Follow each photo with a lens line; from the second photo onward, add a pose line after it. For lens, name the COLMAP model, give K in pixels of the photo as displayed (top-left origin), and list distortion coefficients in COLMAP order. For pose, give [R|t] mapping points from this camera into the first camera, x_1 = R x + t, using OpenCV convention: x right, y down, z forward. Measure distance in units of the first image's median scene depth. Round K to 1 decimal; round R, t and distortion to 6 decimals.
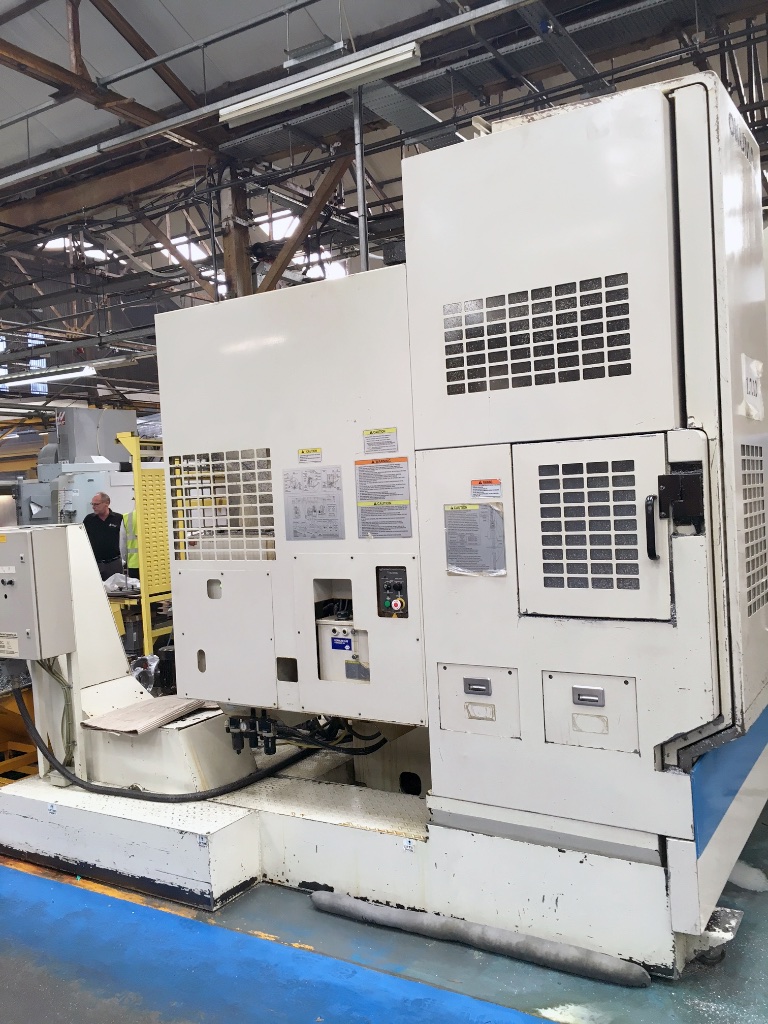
lens RADIAL K [[869.5, 0, 384.0], [0, 869.5, 512.0], [0, 0, 1]] dist [0.075469, -0.109792]
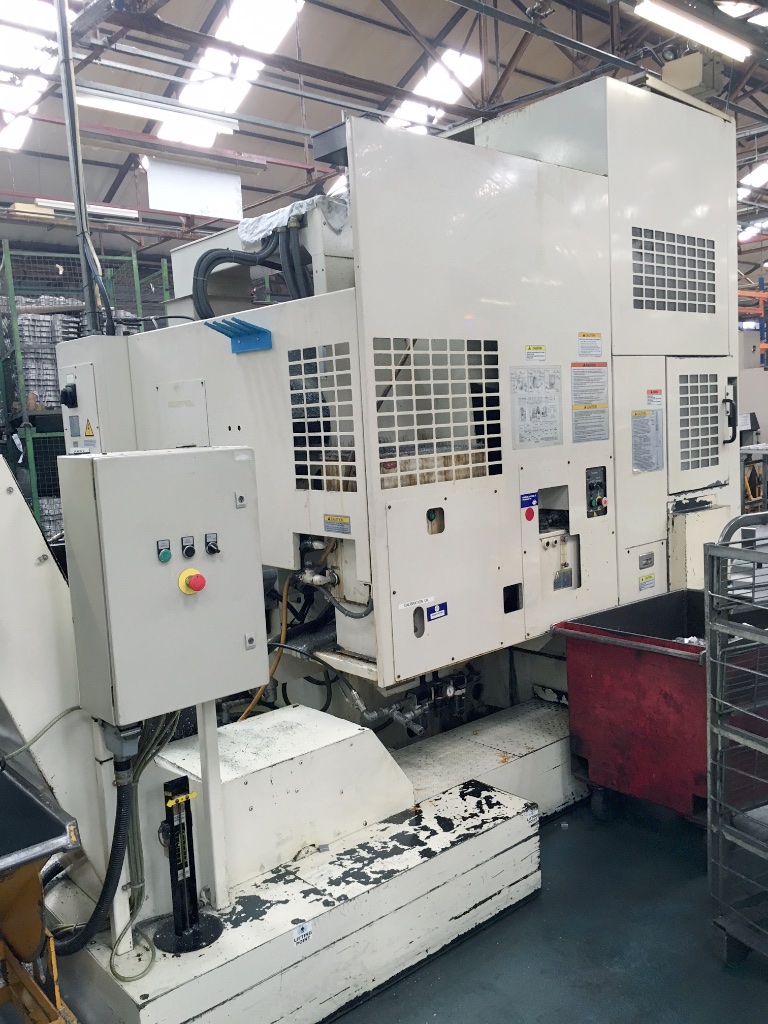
lens RADIAL K [[869.5, 0, 384.0], [0, 869.5, 512.0], [0, 0, 1]] dist [0.075469, -0.109792]
pose [[0.290308, -0.072277, 0.954200, -1.061369], [0.069035, 0.996127, 0.054449, 0.041541], [-0.954440, 0.050066, 0.294173, 0.936743]]
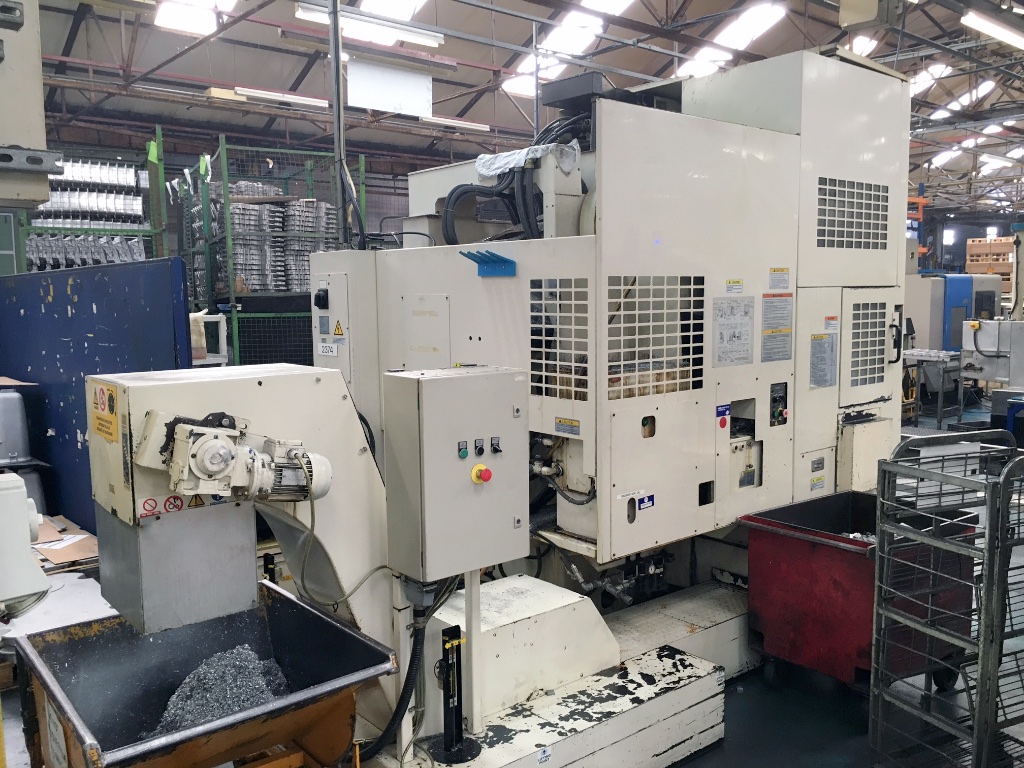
lens RADIAL K [[869.5, 0, 511.9], [0, 869.5, 385.8], [0, 0, 1]] dist [0.075469, -0.109792]
pose [[0.311235, -0.055885, 0.948688, -1.255214], [0.026039, 0.998396, 0.050271, -0.004240], [-0.949976, 0.009056, 0.312191, 0.972728]]
